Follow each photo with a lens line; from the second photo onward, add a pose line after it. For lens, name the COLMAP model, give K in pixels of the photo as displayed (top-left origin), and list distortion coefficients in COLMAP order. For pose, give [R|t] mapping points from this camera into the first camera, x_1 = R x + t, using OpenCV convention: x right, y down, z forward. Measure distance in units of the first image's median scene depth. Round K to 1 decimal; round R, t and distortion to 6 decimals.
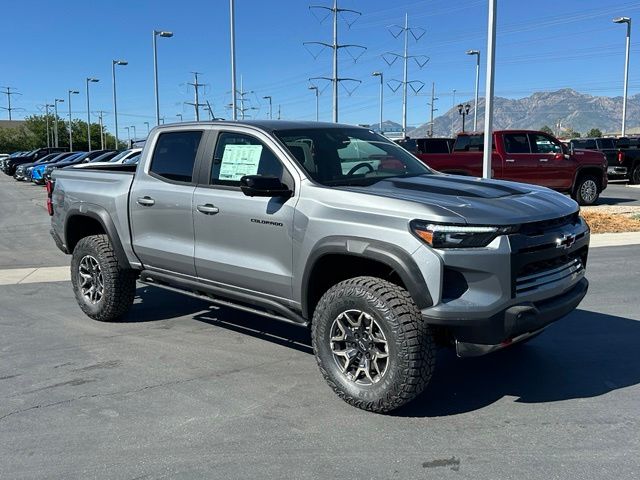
lens RADIAL K [[639.7, 0, 313.8], [0, 639.7, 239.4], [0, 0, 1]] dist [0.178303, -0.371649]
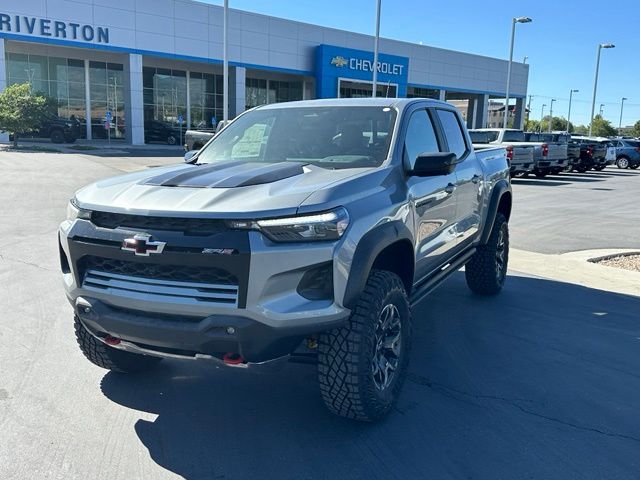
lens RADIAL K [[639.7, 0, 313.8], [0, 639.7, 239.4], [0, 0, 1]] dist [0.178303, -0.371649]
pose [[0.301685, 0.170125, -0.938106, 1.044725], [-0.150379, 0.980125, 0.129385, -0.122019], [0.941473, 0.102038, 0.321273, 0.829227]]
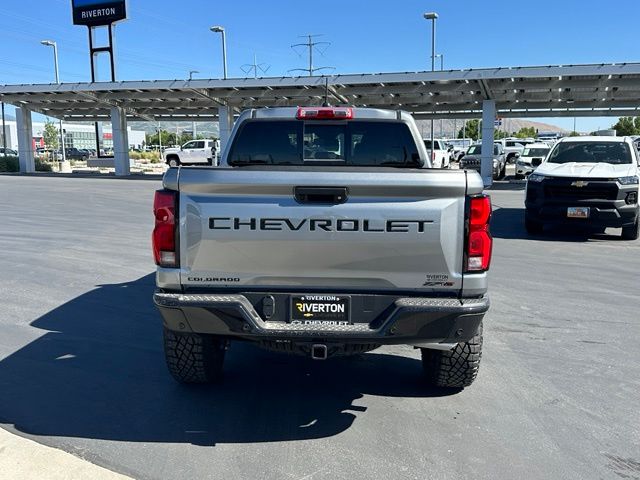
lens RADIAL K [[639.7, 0, 313.8], [0, 639.7, 239.4], [0, 0, 1]] dist [0.178303, -0.371649]
pose [[-0.667010, -0.079680, 0.740776, -1.024981], [0.117369, 0.970613, 0.210083, -0.262929], [-0.735746, 0.227072, -0.638057, 2.136047]]
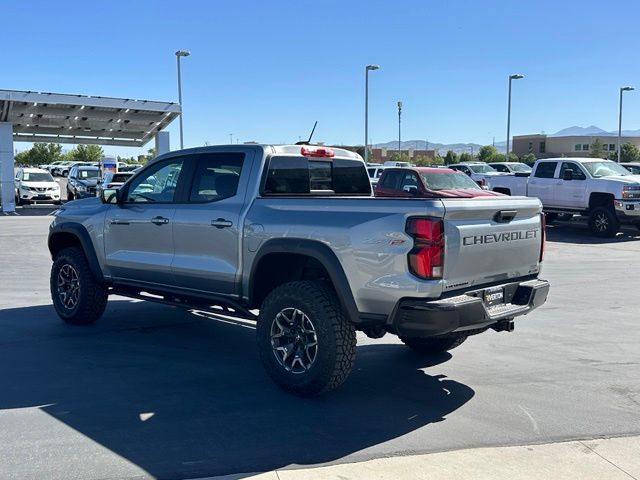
lens RADIAL K [[639.7, 0, 313.8], [0, 639.7, 239.4], [0, 0, 1]] dist [0.178303, -0.371649]
pose [[-0.999842, 0.012455, -0.012682, -0.204530], [0.009168, 0.972586, 0.232362, -0.363978], [0.015228, 0.232209, -0.972547, 2.657342]]
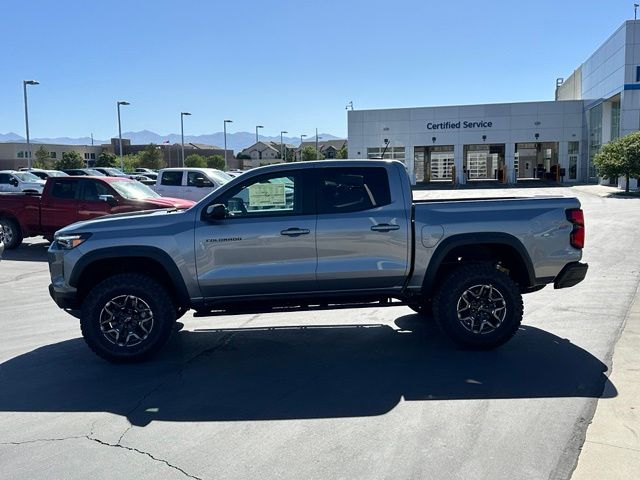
lens RADIAL K [[639.7, 0, 313.8], [0, 639.7, 239.4], [0, 0, 1]] dist [0.178303, -0.371649]
pose [[-0.676787, 0.093756, -0.730184, 1.050330], [-0.073927, 0.978188, 0.194121, -0.353092], [0.732457, 0.185359, -0.655094, 2.303342]]
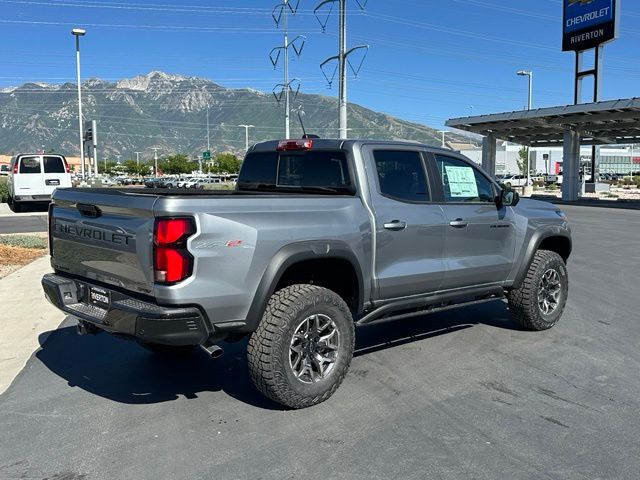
lens RADIAL K [[639.7, 0, 313.8], [0, 639.7, 239.4], [0, 0, 1]] dist [0.178303, -0.371649]
pose [[0.048160, -0.080323, 0.995605, -1.428973], [0.131403, 0.988608, 0.073402, -0.148627], [-0.990158, 0.127291, 0.058166, 1.310467]]
